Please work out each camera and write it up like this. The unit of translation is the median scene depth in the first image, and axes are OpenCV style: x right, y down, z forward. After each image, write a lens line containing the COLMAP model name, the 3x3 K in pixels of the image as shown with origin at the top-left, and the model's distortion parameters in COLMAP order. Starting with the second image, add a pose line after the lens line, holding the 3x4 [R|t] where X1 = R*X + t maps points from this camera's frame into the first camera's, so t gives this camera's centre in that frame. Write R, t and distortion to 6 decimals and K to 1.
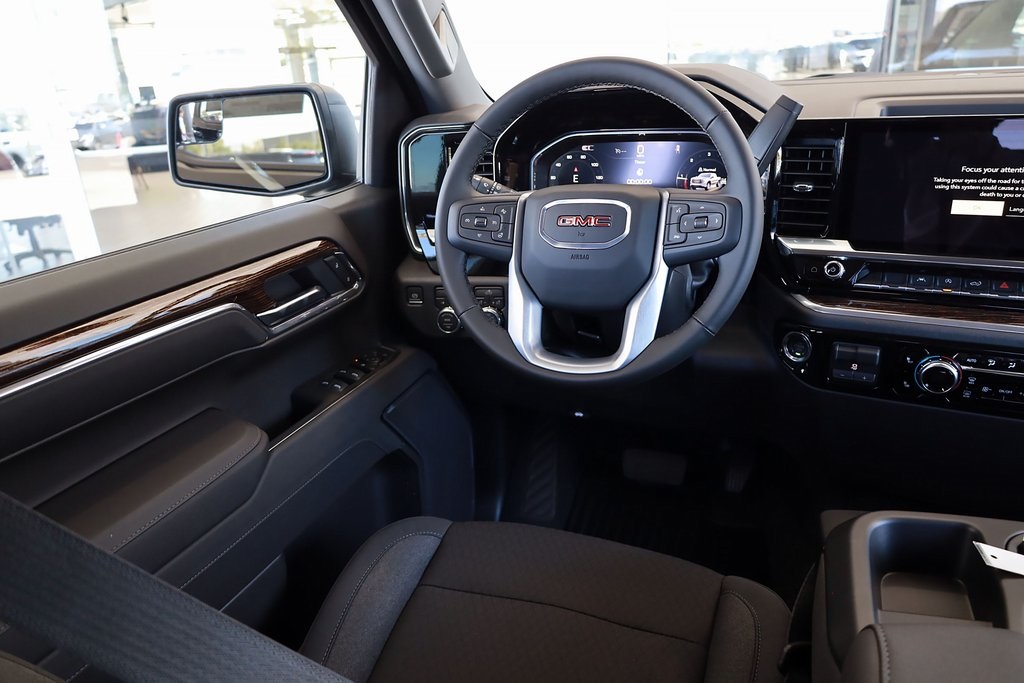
lens RADIAL K [[695.2, 0, 512.0], [0, 695.2, 341.5], [0, 0, 1]] dist [-0.017783, 0.003710]
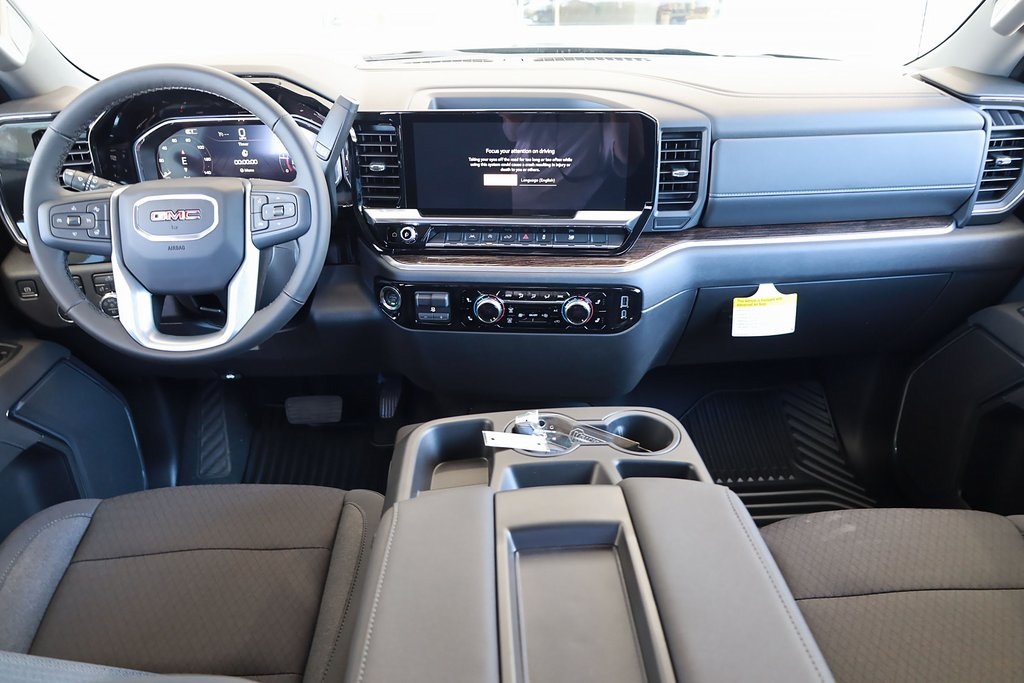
lens RADIAL K [[695.2, 0, 512.0], [0, 695.2, 341.5], [0, 0, 1]] dist [-0.017783, 0.003710]
pose [[0.910901, -0.149025, 0.384774, 0.131568], [0.111214, 0.986663, 0.118856, -0.042634], [-0.397355, -0.065474, 0.915326, -0.237953]]
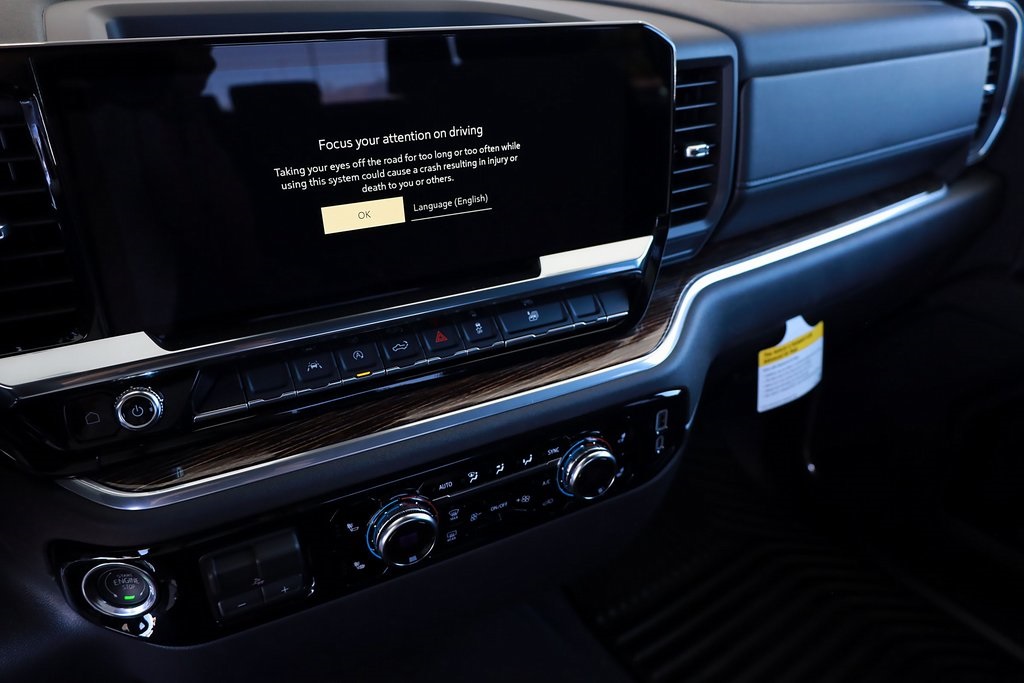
lens RADIAL K [[695.2, 0, 512.0], [0, 695.2, 341.5], [0, 0, 1]] dist [-0.017783, 0.003710]
pose [[0.565572, -0.333234, 0.754377, 0.297725], [0.268835, 0.939260, 0.213352, -0.179515], [-0.779652, 0.082137, 0.620803, 0.572910]]
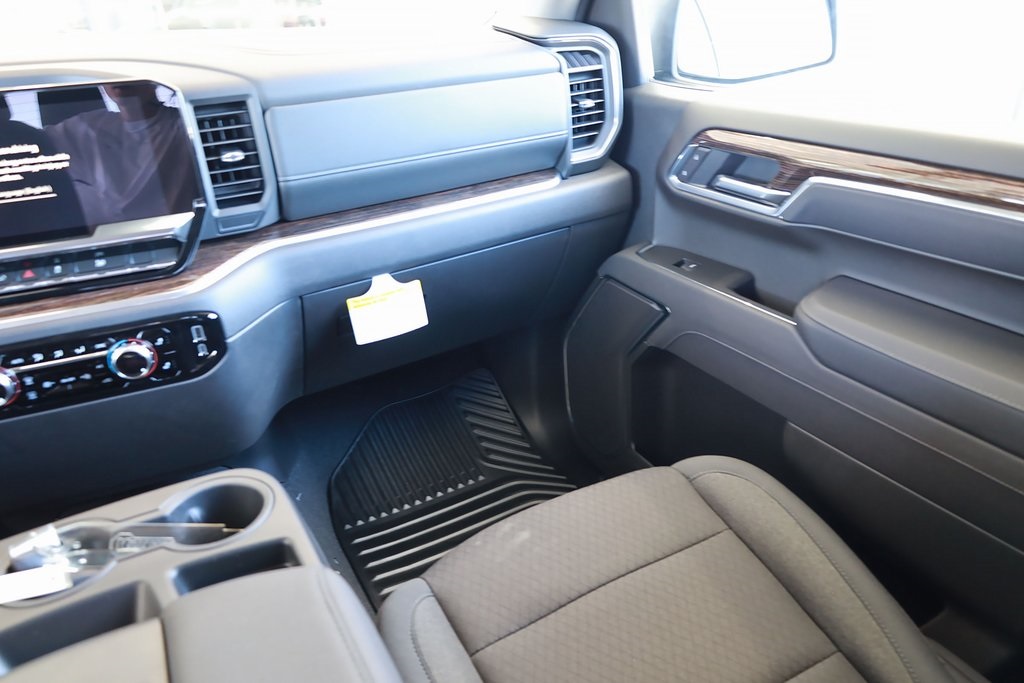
lens RADIAL K [[695.2, 0, 512.0], [0, 695.2, 341.5], [0, 0, 1]] dist [-0.017783, 0.003710]
pose [[0.627312, -0.319518, 0.710202, 0.414197], [0.283011, 0.943140, 0.174336, 0.027354], [-0.725523, 0.091632, 0.682070, -0.111903]]
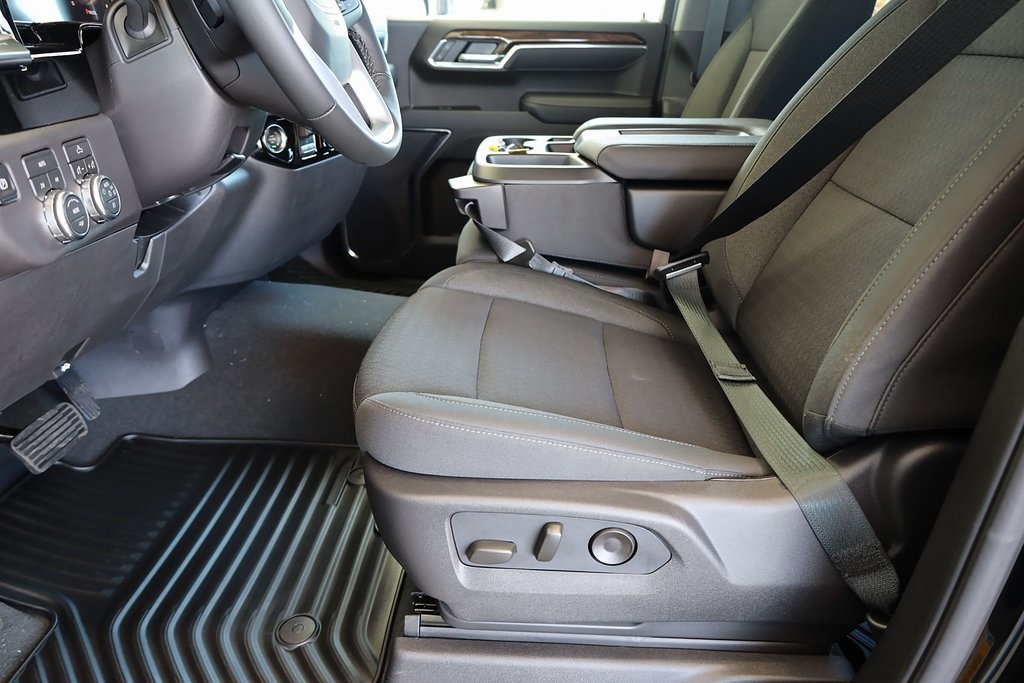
lens RADIAL K [[695.2, 0, 512.0], [0, 695.2, 341.5], [0, 0, 1]] dist [-0.017783, 0.003710]
pose [[-0.321159, -0.334956, 0.885811, -0.896554], [0.336094, 0.834162, 0.437280, -0.090914], [-0.885380, 0.438152, -0.155322, 1.049020]]
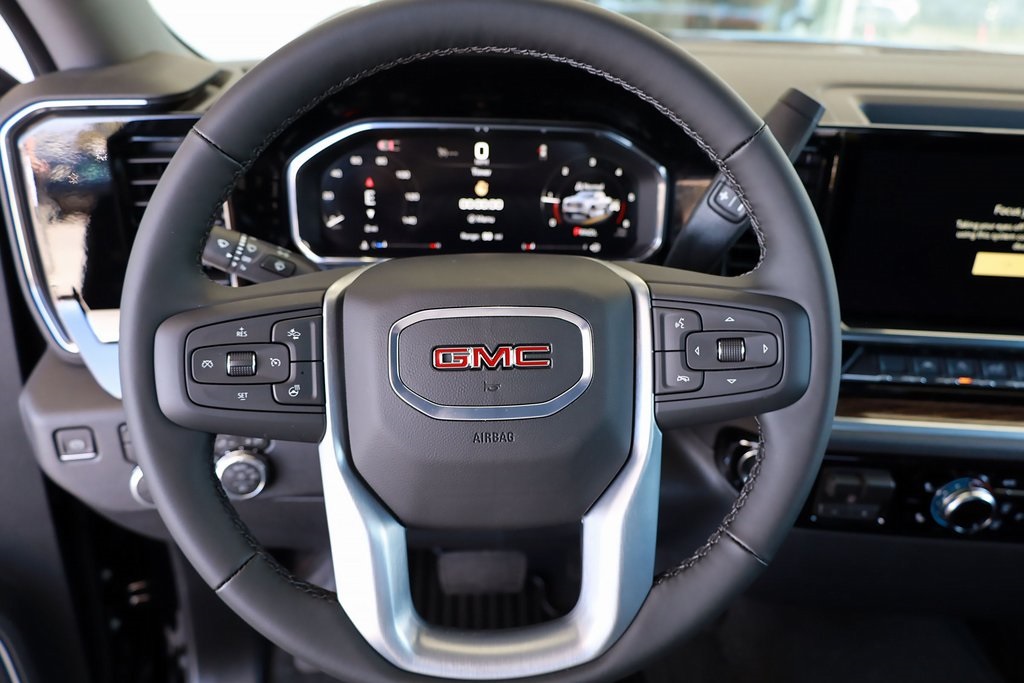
lens RADIAL K [[695.2, 0, 512.0], [0, 695.2, 341.5], [0, 0, 1]] dist [-0.017783, 0.003710]
pose [[0.905191, -0.112363, 0.409883, -0.068009], [0.077423, 0.991877, 0.100926, -0.217996], [-0.417894, -0.059623, 0.906537, 0.554164]]
